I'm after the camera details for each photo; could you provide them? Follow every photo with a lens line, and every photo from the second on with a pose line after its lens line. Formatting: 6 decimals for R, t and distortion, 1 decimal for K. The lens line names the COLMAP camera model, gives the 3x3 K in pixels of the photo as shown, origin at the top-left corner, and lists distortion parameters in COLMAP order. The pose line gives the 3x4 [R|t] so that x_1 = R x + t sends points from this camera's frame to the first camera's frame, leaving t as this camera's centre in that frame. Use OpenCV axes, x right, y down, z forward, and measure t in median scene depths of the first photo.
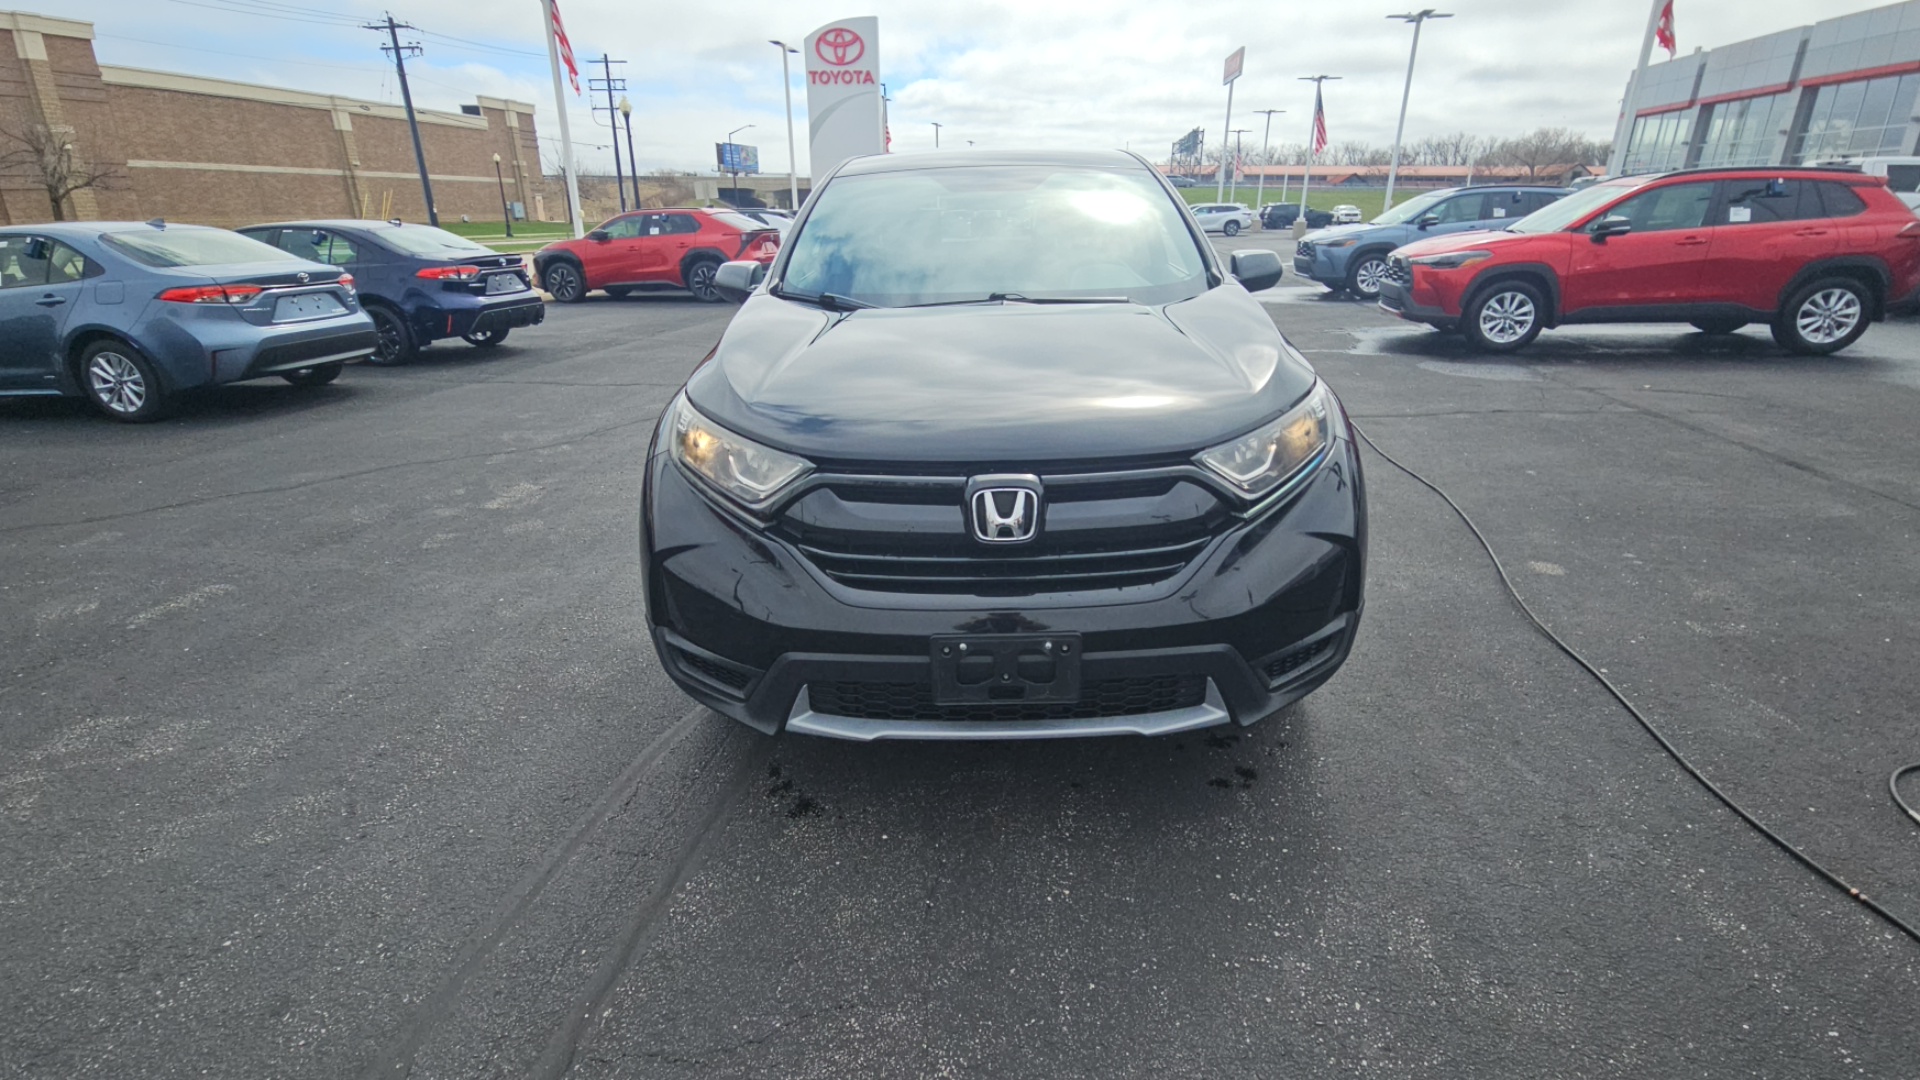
lens RADIAL K [[856.7, 0, 977.8], [0, 856.7, 542.4], [0, 0, 1]] dist [0.012368, -0.008341]
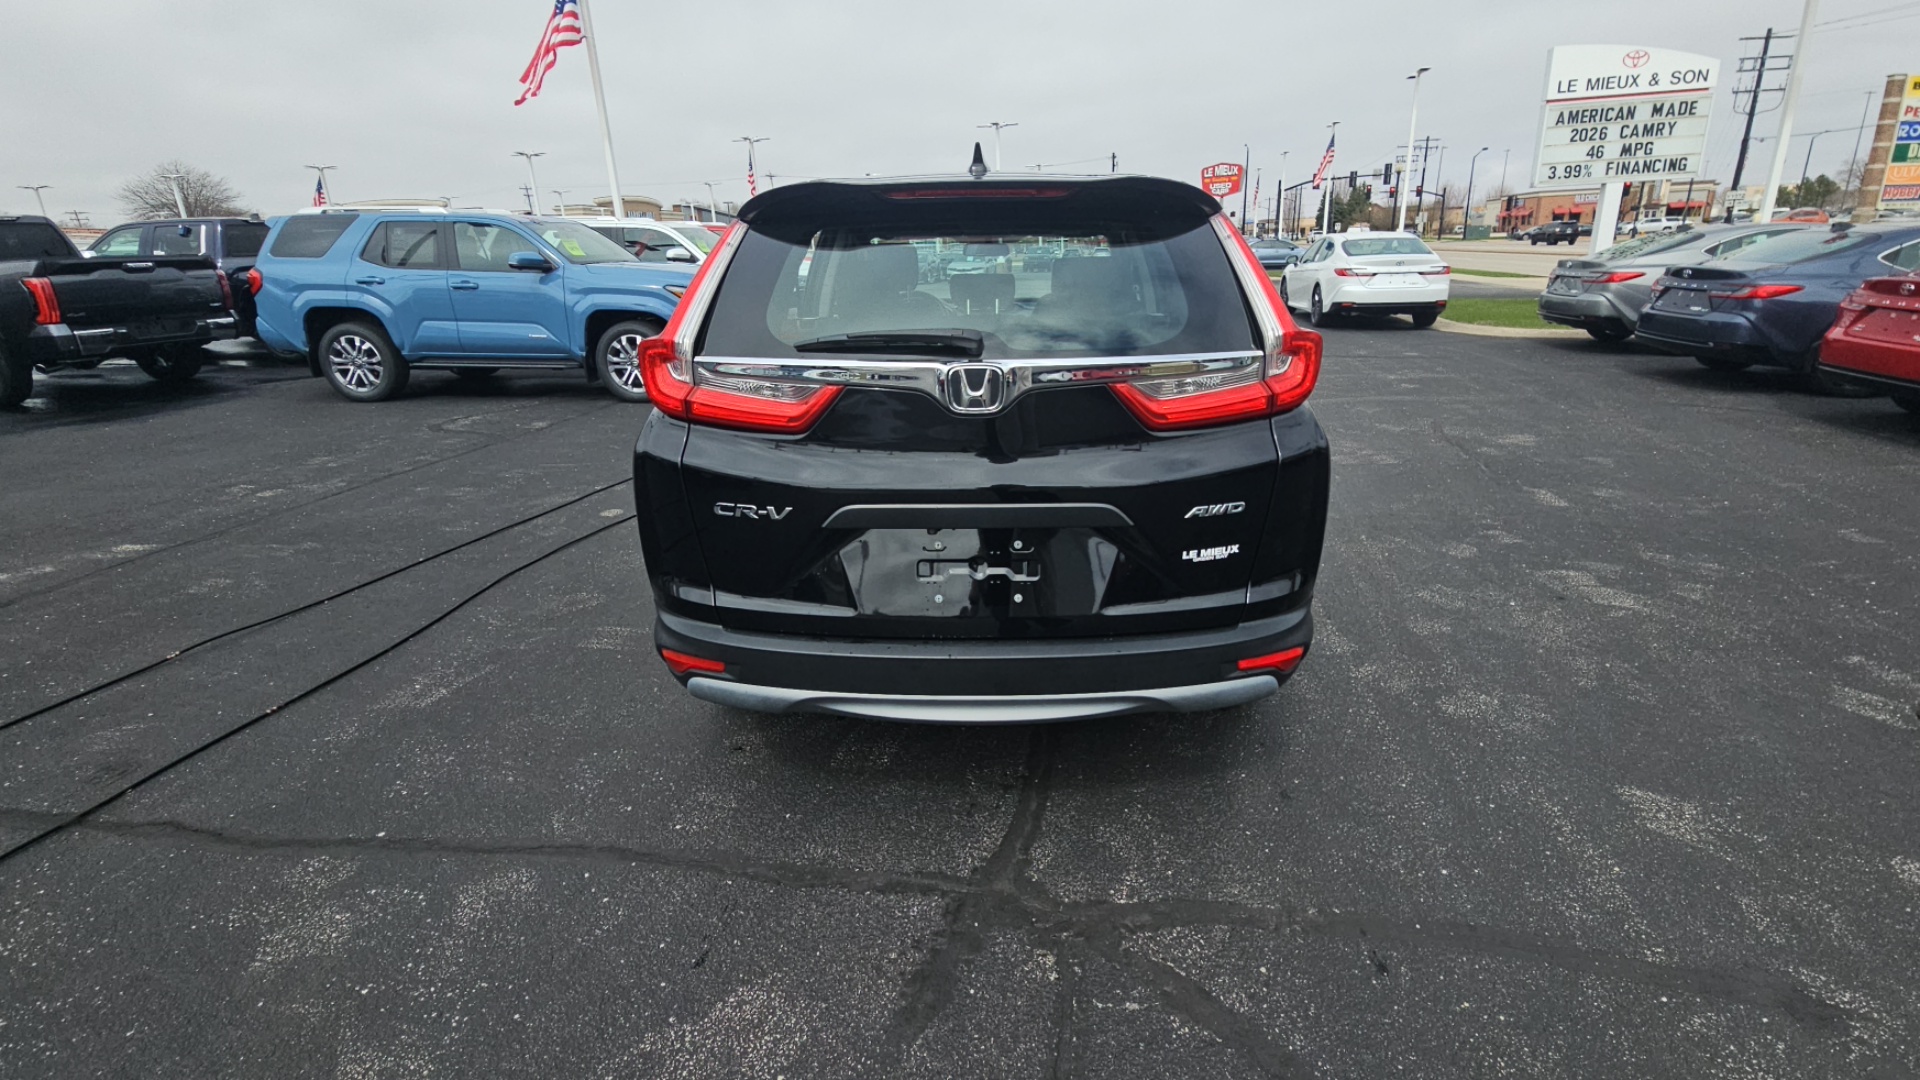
lens RADIAL K [[855.4, 0, 978.3], [0, 855.4, 545.6], [0, 0, 1]] dist [0.007618, -0.005431]
pose [[-0.999034, 0.024710, 0.036335, -0.000315], [0.042354, 0.761753, 0.646482, -0.096207], [-0.011704, 0.647397, -0.762063, 0.245213]]
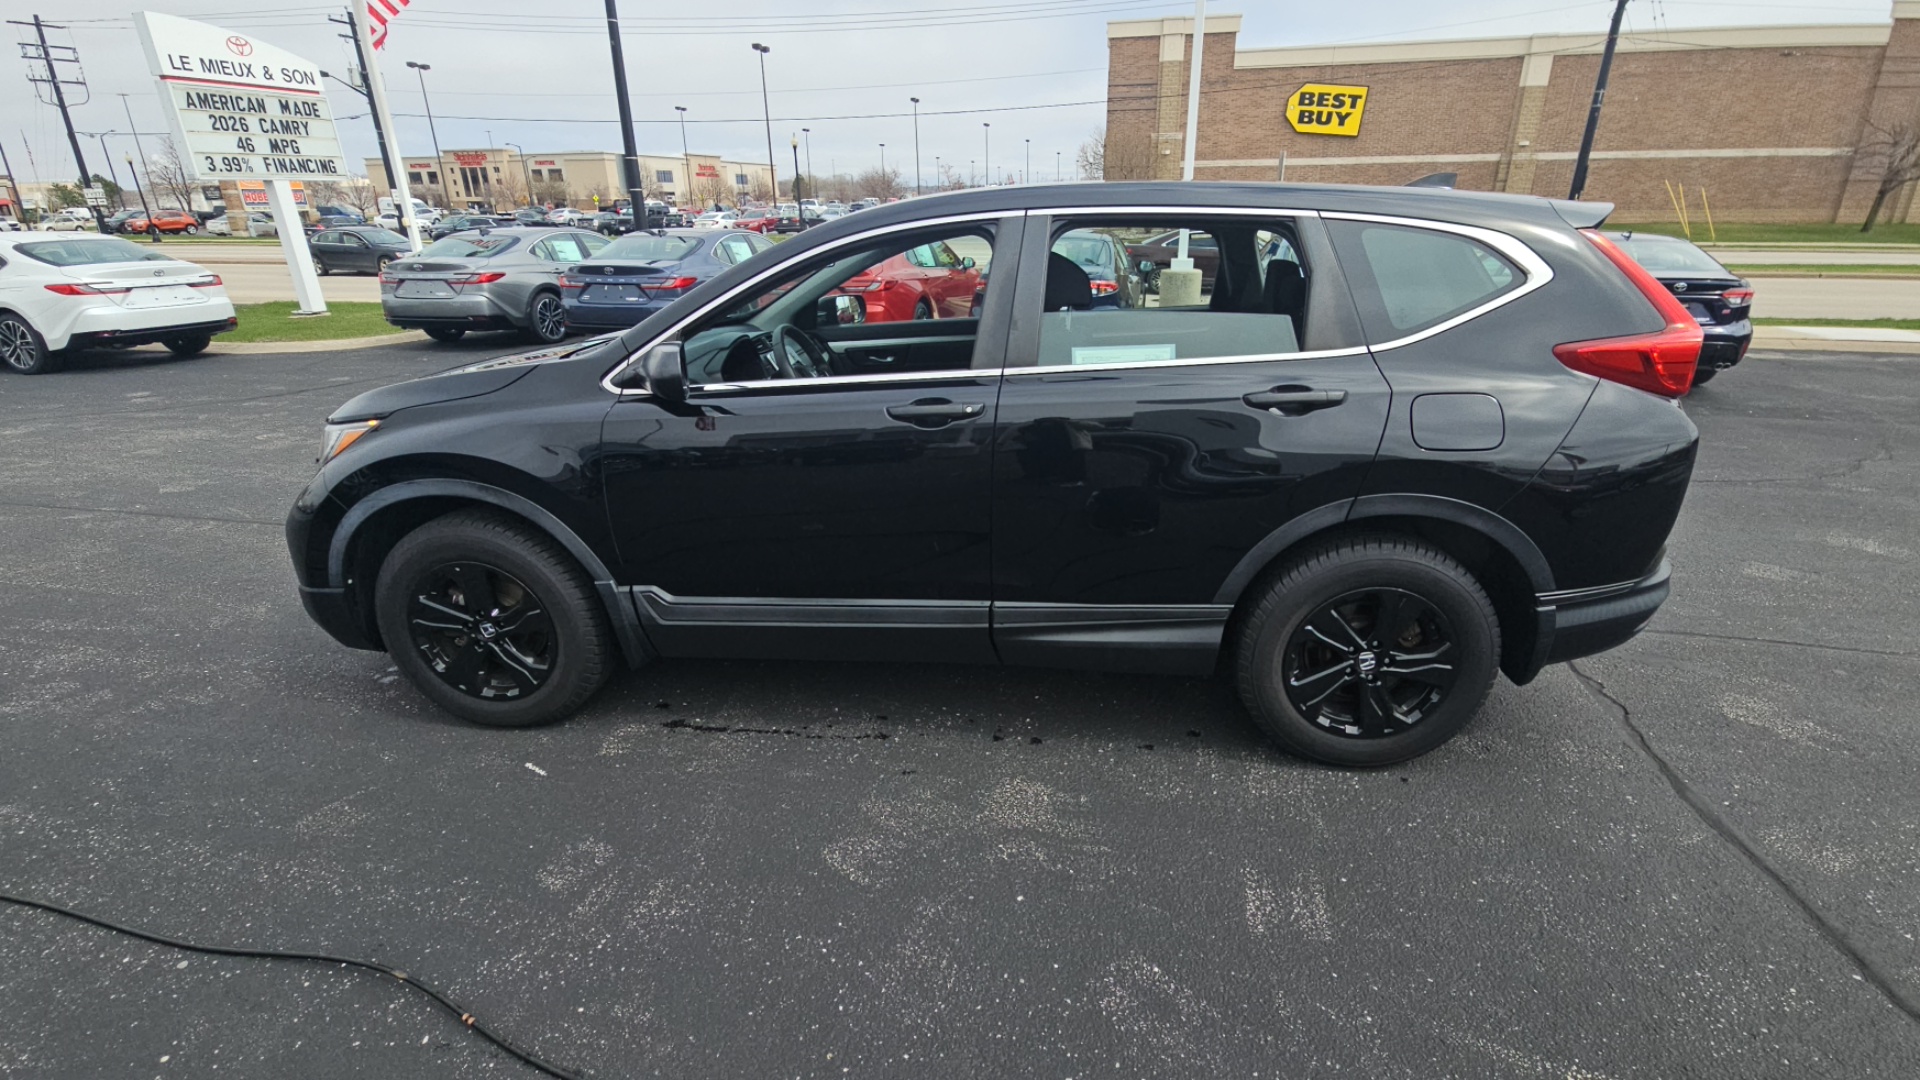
lens RADIAL K [[856.7, 0, 977.8], [0, 856.7, 542.4], [0, 0, 1]] dist [0.012368, -0.008341]
pose [[-0.090639, 0.363029, -0.927359, 0.108004], [-0.350176, 0.860110, 0.370929, -0.057703], [0.932288, 0.358359, 0.049164, 0.130577]]
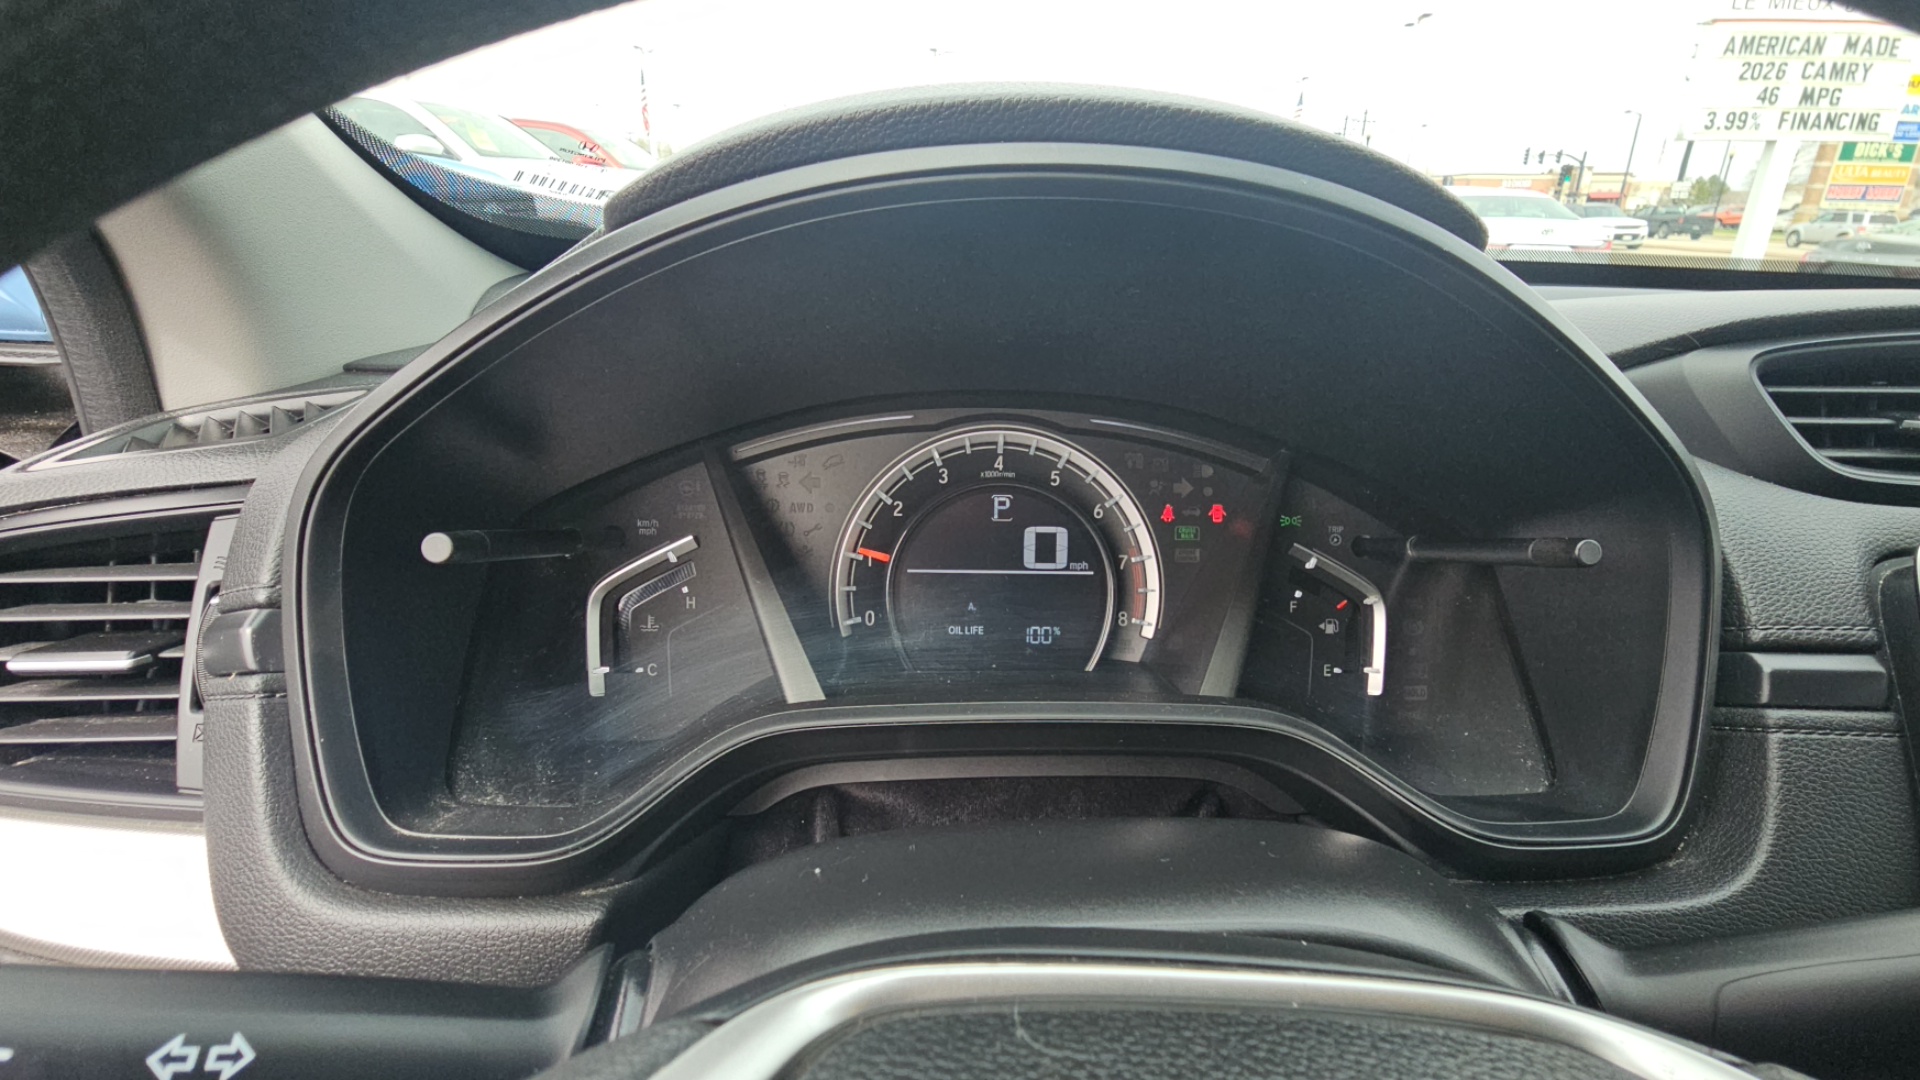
lens RADIAL K [[856.9, 0, 978.2], [0, 856.9, 555.4], [0, 0, 1]] dist [0.018071, -0.014568]
pose [[-0.998415, 0.008095, -0.055693, 0.015818], [-0.032326, 0.727576, 0.685265, -0.034989], [0.046068, 0.685979, -0.726161, 0.109673]]
